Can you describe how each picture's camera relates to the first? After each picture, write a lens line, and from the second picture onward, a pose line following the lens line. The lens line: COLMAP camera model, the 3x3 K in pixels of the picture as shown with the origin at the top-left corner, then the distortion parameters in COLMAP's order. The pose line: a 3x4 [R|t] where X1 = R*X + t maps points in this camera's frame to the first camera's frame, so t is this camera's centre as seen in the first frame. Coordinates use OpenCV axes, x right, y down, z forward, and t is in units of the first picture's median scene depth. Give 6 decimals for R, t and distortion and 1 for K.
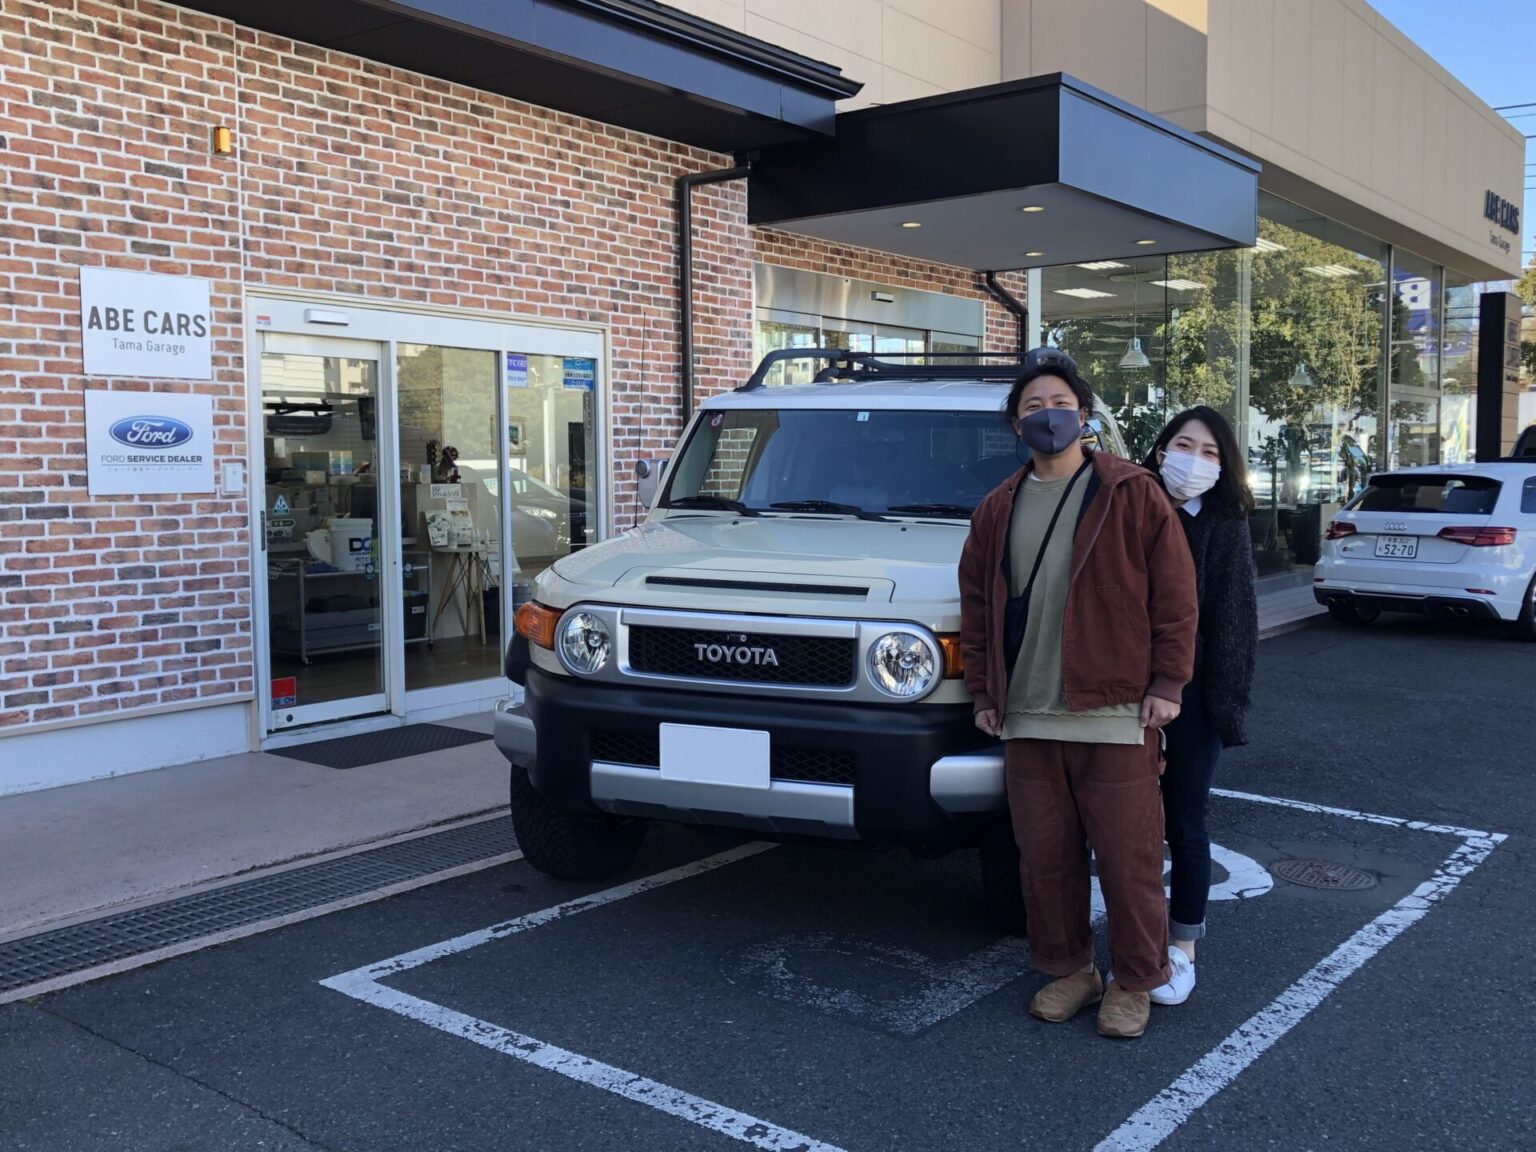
lens RADIAL K [[1453.4, 0, 753.4], [0, 1453.4, 548.4], [0, 0, 1]] dist [0.021835, 0.000000]
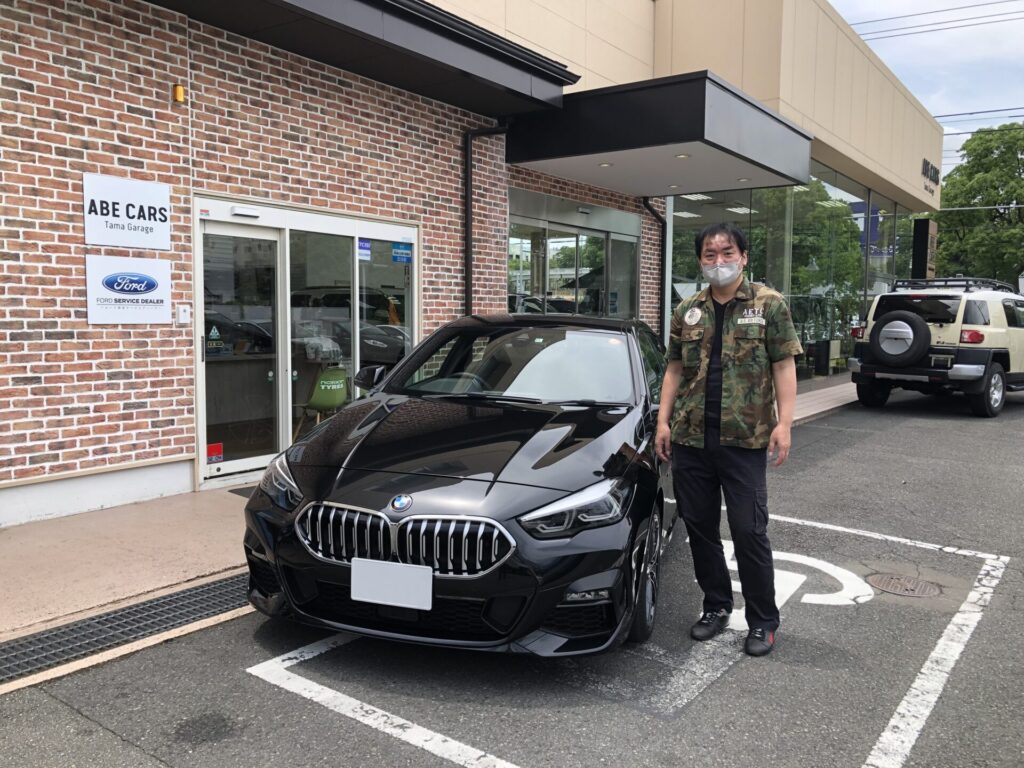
lens RADIAL K [[829.2, 0, 502.5], [0, 829.2, 368.9], [0, 0, 1]] dist [0.004411, 0.046409]
pose [[0.999411, 0.014354, 0.031175, -0.045458], [-0.014672, 0.999842, 0.010023, -0.004491], [-0.031026, -0.010474, 0.999464, 0.108314]]
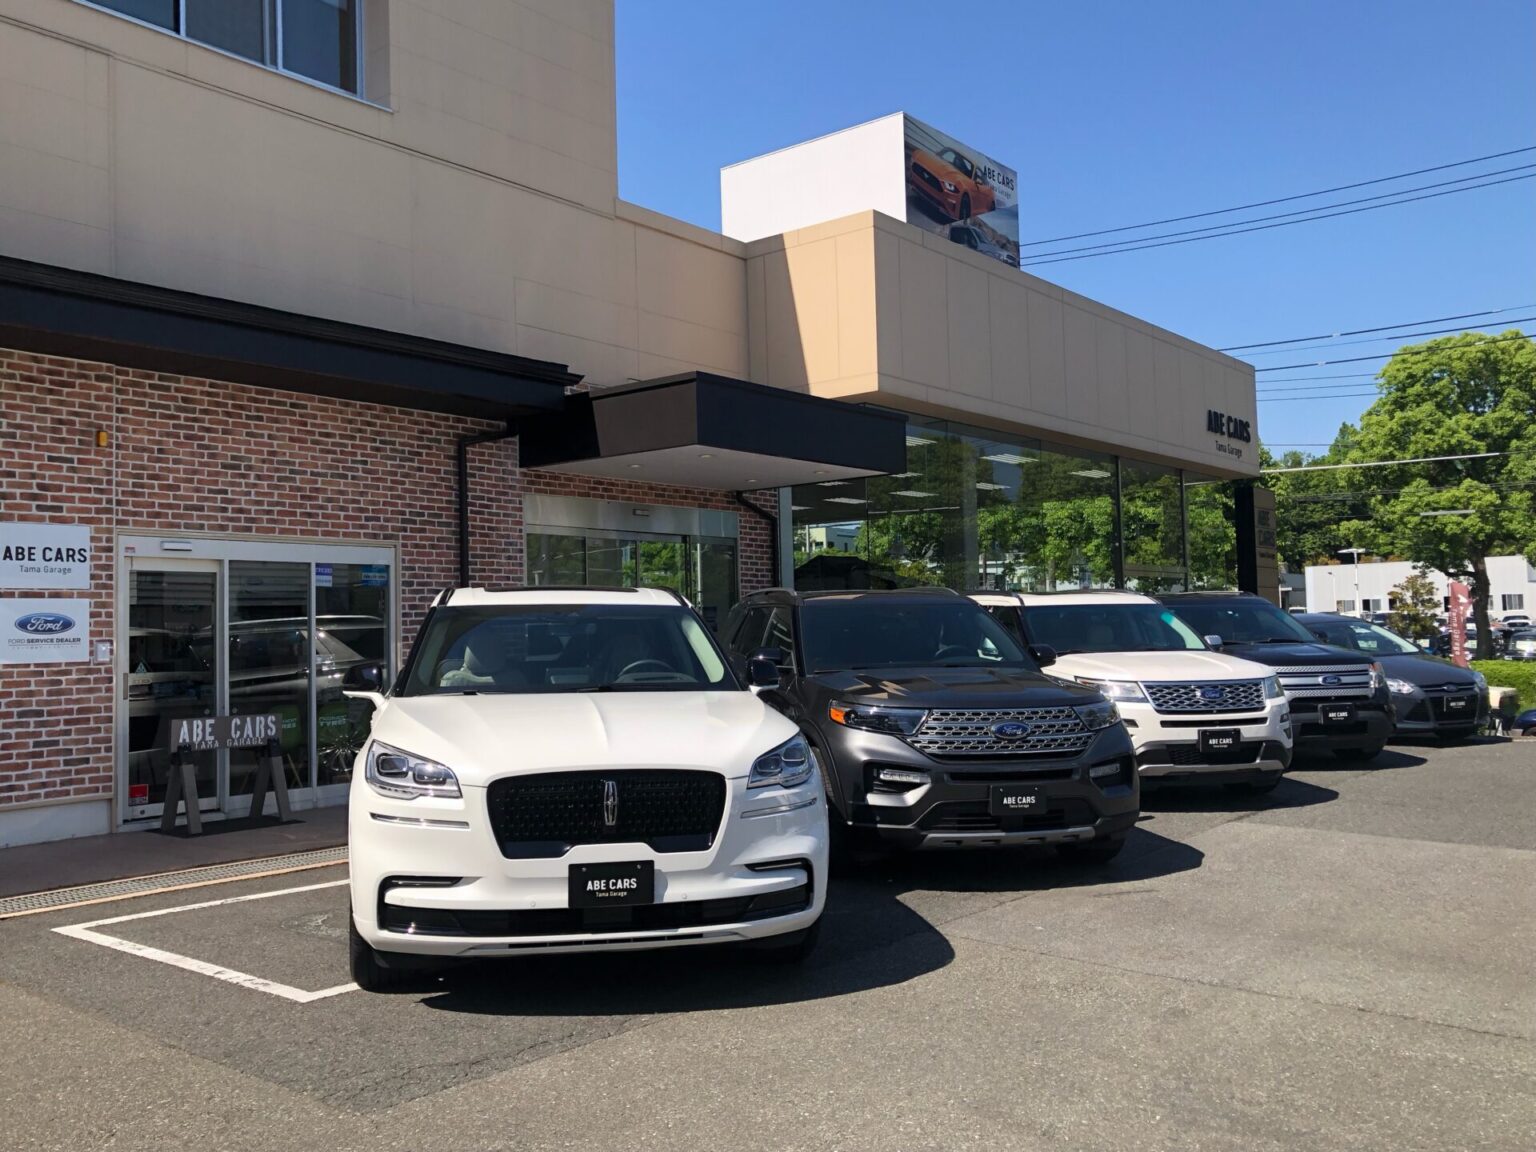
lens RADIAL K [[1331.7, 0, 774.5], [0, 1331.7, 554.5], [0, 0, 1]] dist [-0.016801, 0.043906]
pose [[0.999681, -0.022801, -0.010893, 0.362362], [0.021322, 0.992470, -0.120616, 0.033425], [0.013561, 0.120345, 0.992640, -0.390680]]
